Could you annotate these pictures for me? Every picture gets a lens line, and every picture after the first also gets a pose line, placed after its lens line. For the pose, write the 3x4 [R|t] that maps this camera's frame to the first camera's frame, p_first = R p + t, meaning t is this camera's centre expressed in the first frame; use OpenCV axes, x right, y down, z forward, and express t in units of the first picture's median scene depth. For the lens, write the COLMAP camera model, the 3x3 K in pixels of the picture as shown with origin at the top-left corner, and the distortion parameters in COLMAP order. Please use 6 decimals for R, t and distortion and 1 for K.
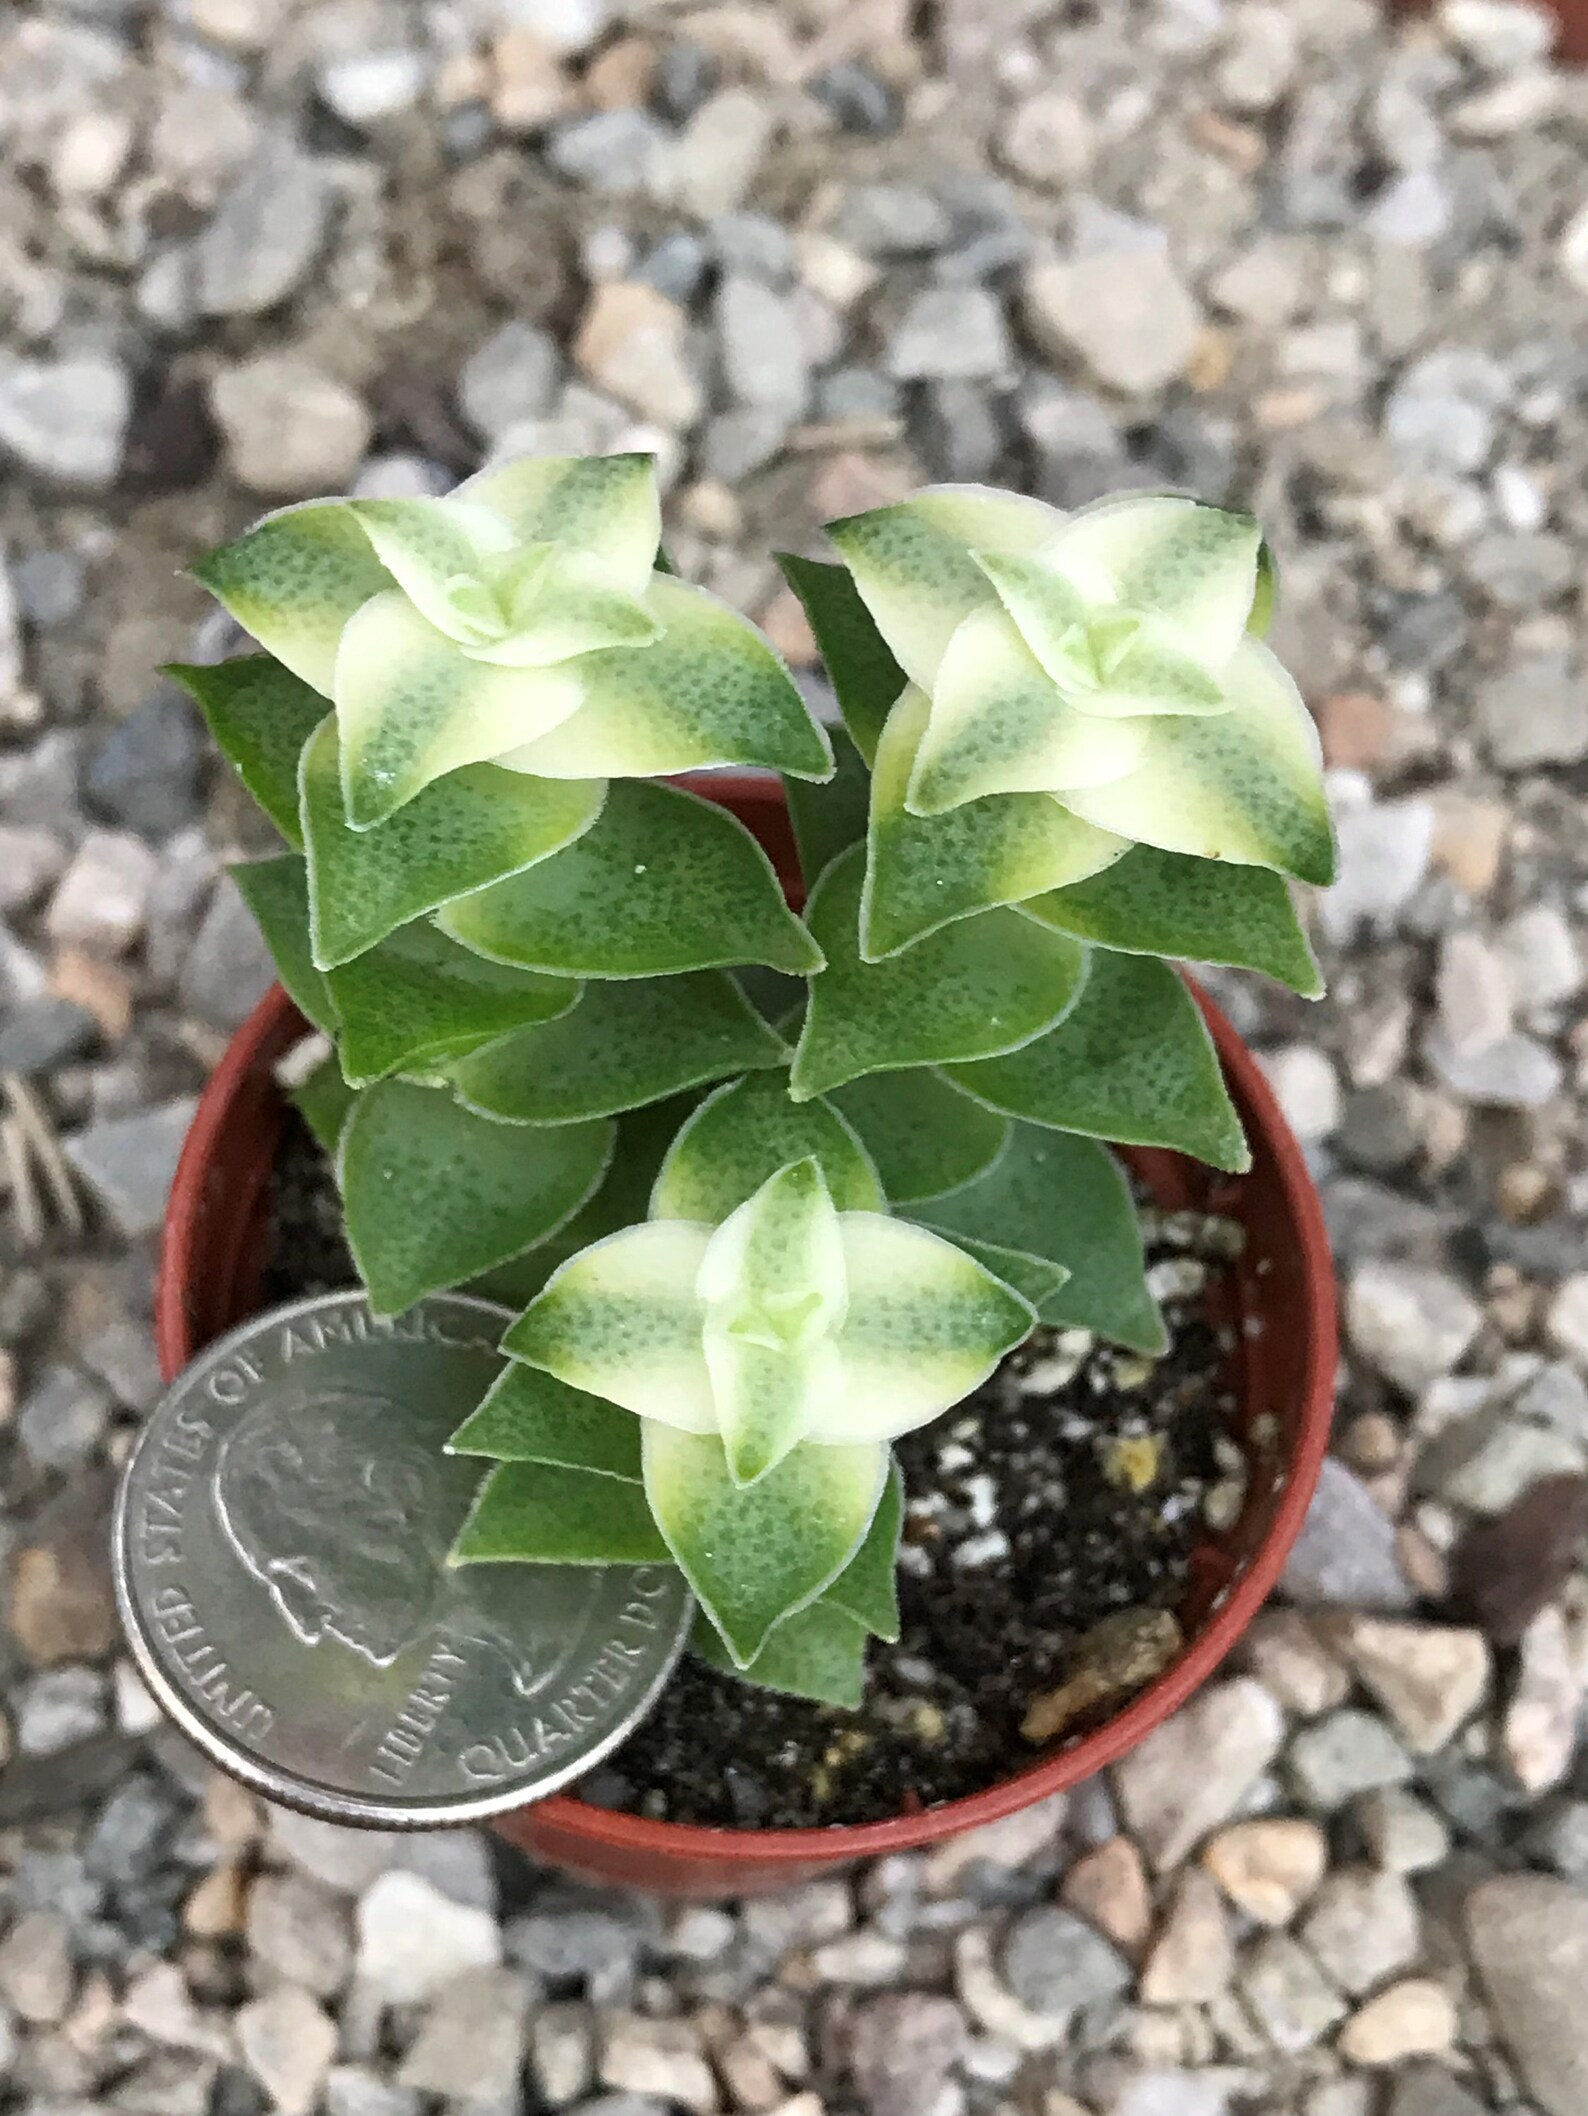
lens RADIAL K [[3585.5, 0, 794.0], [0, 3585.5, 1058.0], [0, 0, 1]] dist [0.255888, -1.449685]
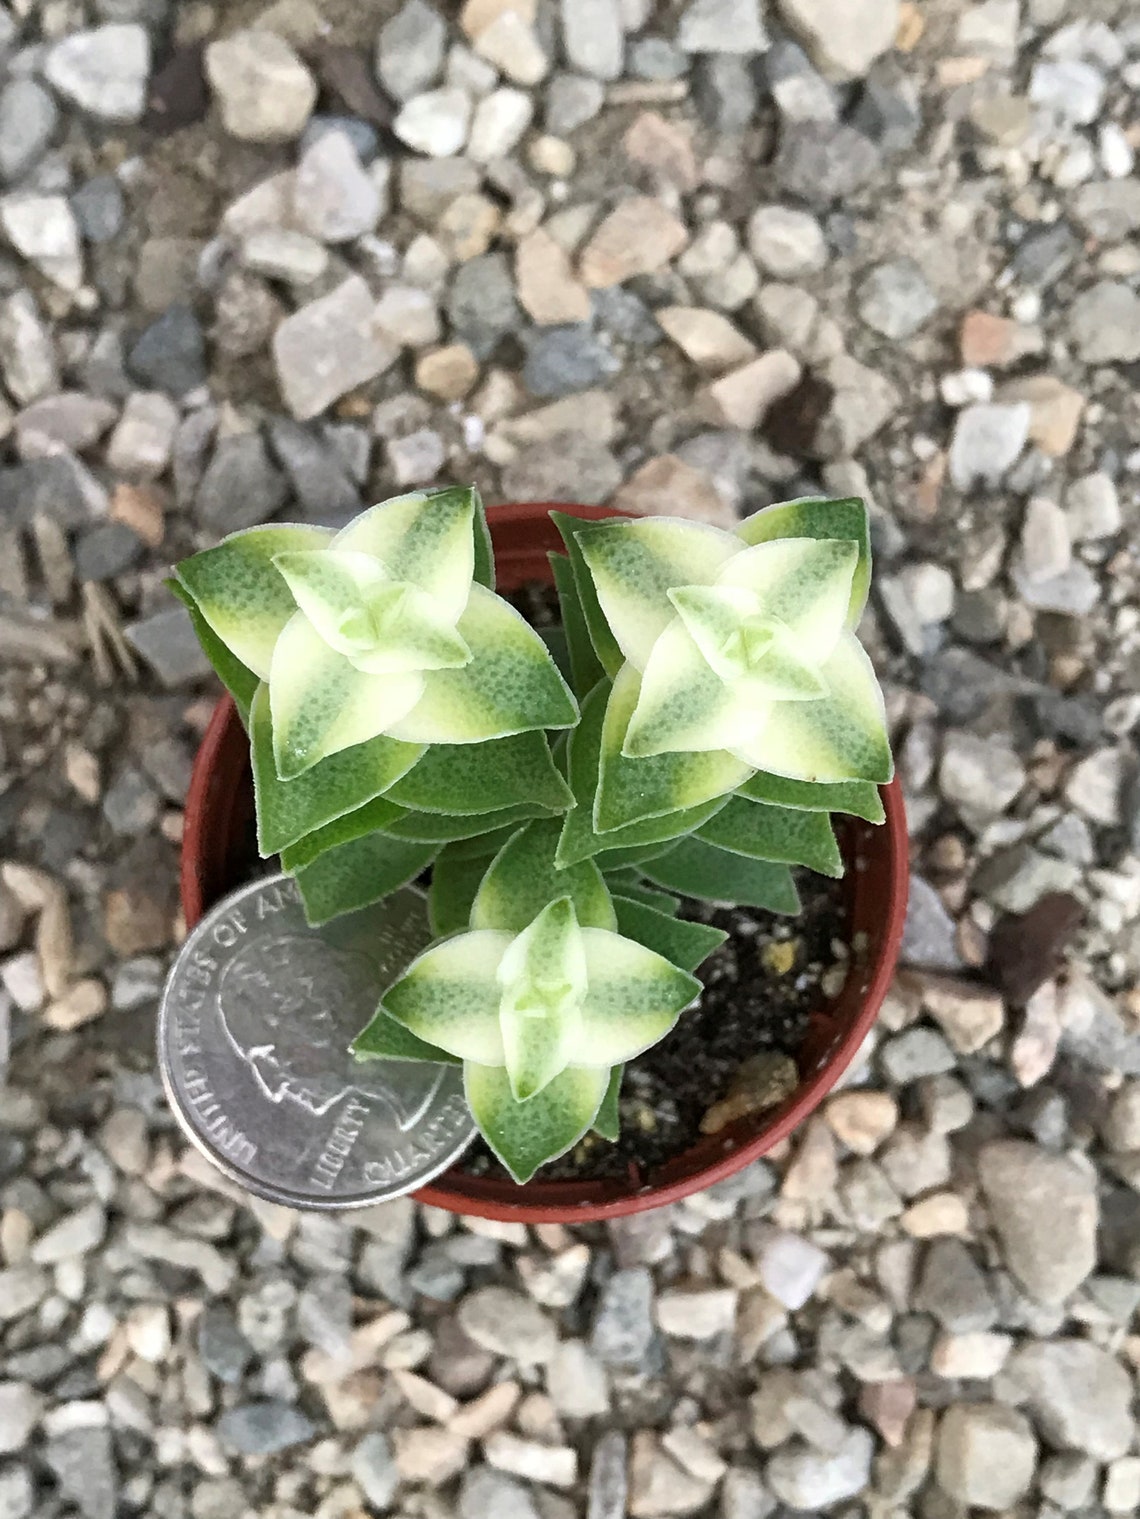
lens RADIAL K [[2573.9, 0, 570.0], [0, 2573.9, 759.5], [0, 0, 1]] dist [0.255888, -1.449685]
pose [[0.998877, 0.029461, -0.037116, 0.042031], [-0.015671, 0.944545, 0.328007, -0.369975], [0.044721, -0.327057, 0.943946, -0.082855]]
